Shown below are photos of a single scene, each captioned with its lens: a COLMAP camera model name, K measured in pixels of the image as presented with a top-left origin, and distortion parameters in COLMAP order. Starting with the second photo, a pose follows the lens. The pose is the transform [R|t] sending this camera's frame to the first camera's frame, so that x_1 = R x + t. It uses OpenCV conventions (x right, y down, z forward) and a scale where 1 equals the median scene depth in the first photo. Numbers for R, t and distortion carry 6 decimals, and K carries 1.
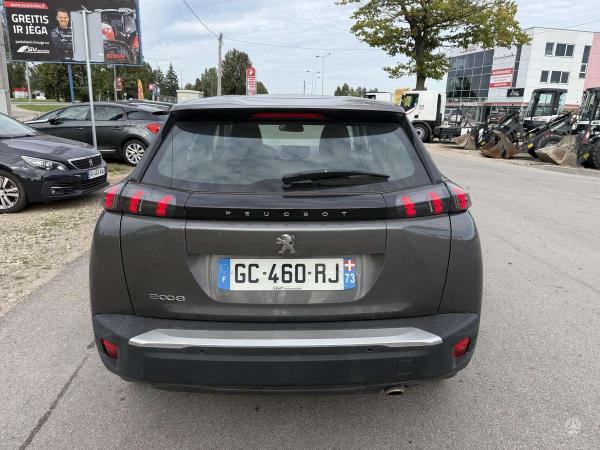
lens RADIAL K [[439.9, 0, 300.0], [0, 439.9, 225.0], [0, 0, 1]] dist [-0.001839, -0.008528]
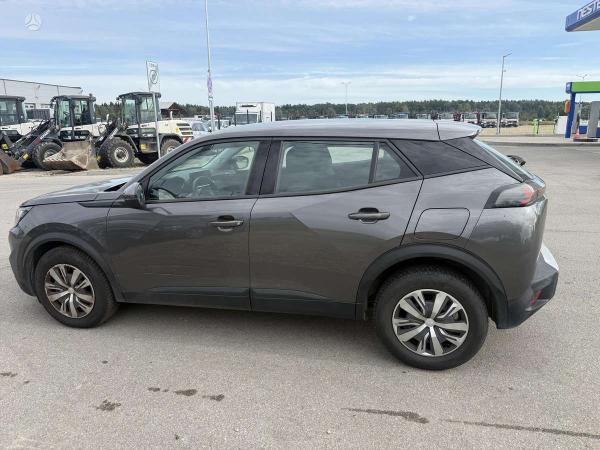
lens RADIAL K [[433.8, 0, 303.1], [0, 433.8, 225.3], [0, 0, 1]] dist [-0.000224, -0.003096]
pose [[0.265480, -0.270439, 0.925410, -0.209748], [0.272875, 0.941682, 0.196912, -0.053737], [-0.924694, 0.200245, 0.323794, 0.148587]]
